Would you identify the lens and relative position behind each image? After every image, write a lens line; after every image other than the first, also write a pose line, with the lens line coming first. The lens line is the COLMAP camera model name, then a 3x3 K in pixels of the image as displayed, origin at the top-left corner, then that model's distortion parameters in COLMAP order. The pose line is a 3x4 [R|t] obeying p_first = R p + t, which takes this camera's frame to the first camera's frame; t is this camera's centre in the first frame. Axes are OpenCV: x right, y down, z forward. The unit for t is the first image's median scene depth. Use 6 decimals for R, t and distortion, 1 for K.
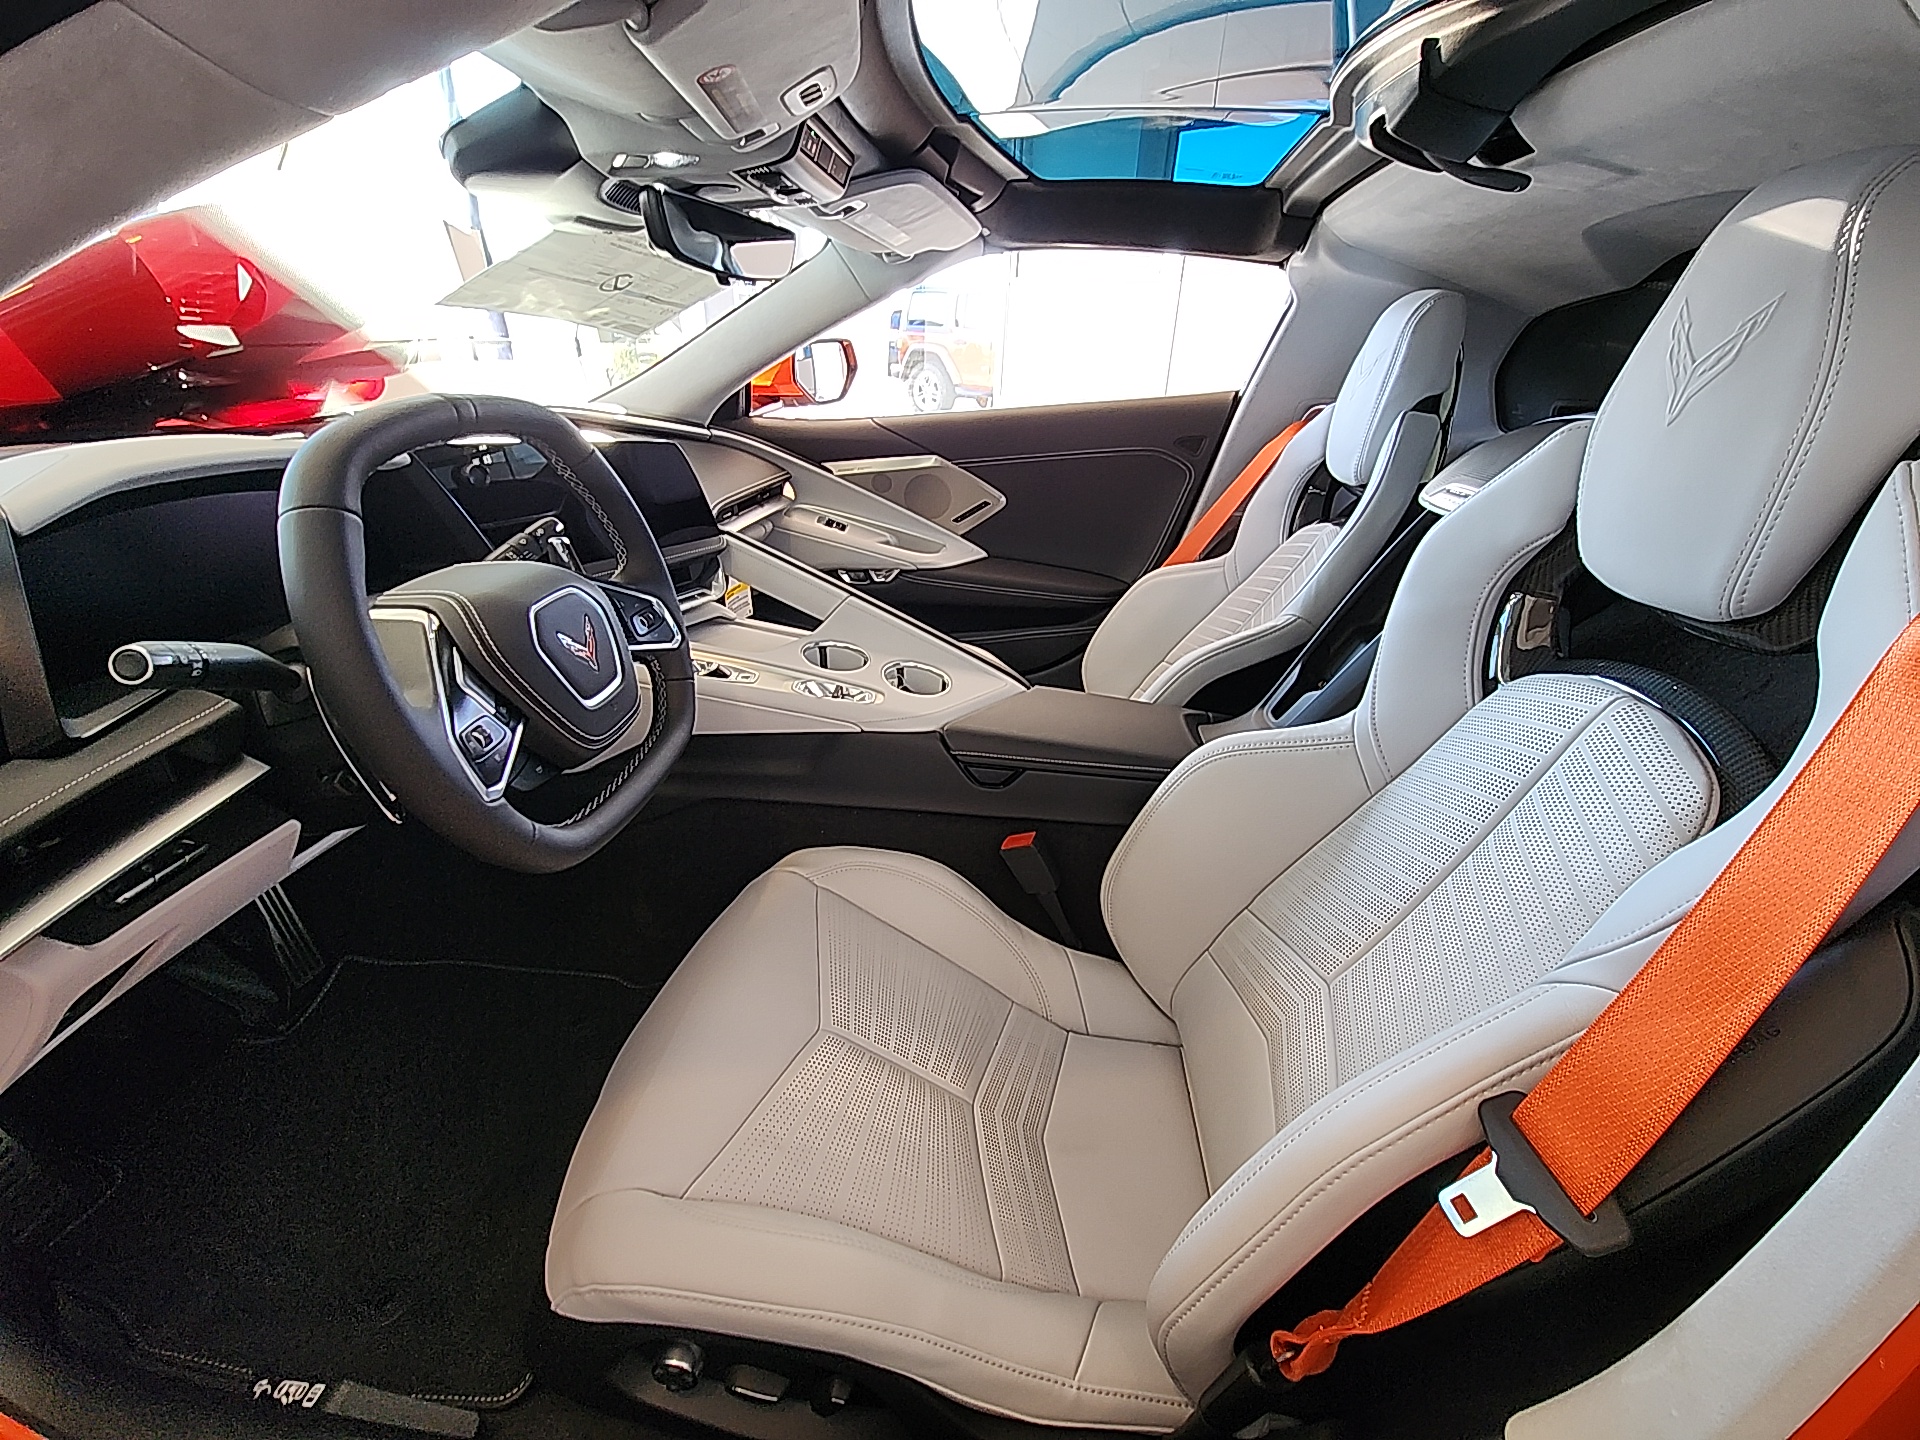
lens RADIAL K [[790.6, 0, 953.7], [0, 790.6, 720.4], [0, 0, 1]] dist [0.010276, -0.007947]
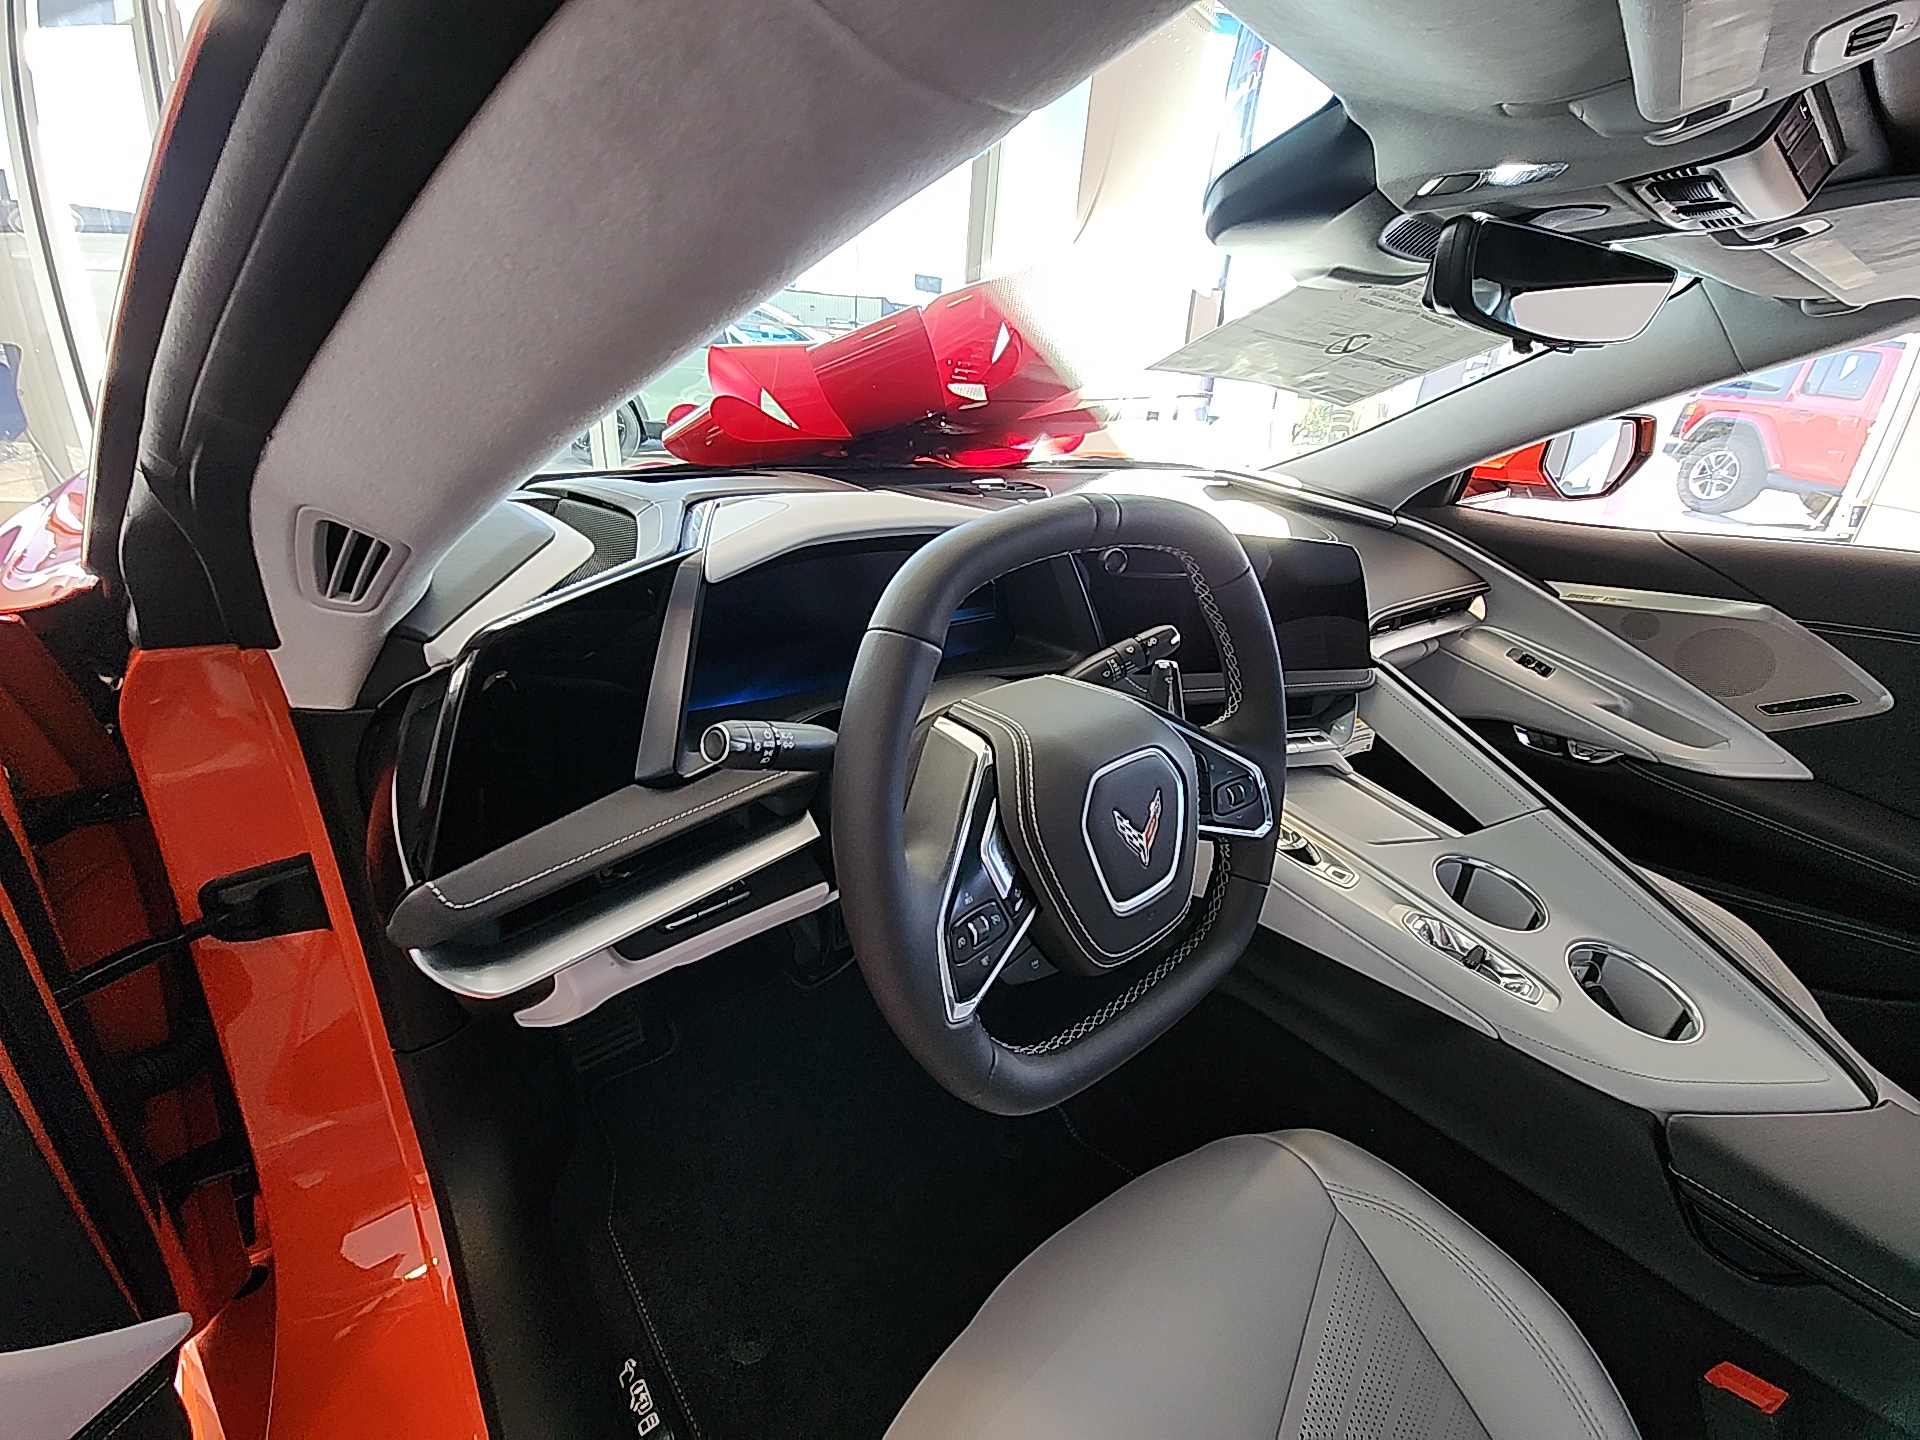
lens RADIAL K [[790.6, 0, 944.3], [0, 790.6, 724.0], [0, 0, 1]] dist [0.010276, -0.007947]
pose [[0.715623, 0.297508, -0.631959, -0.096557], [-0.328628, 0.941770, 0.071223, -0.110733], [0.616349, 0.156711, 0.771722, 0.179400]]
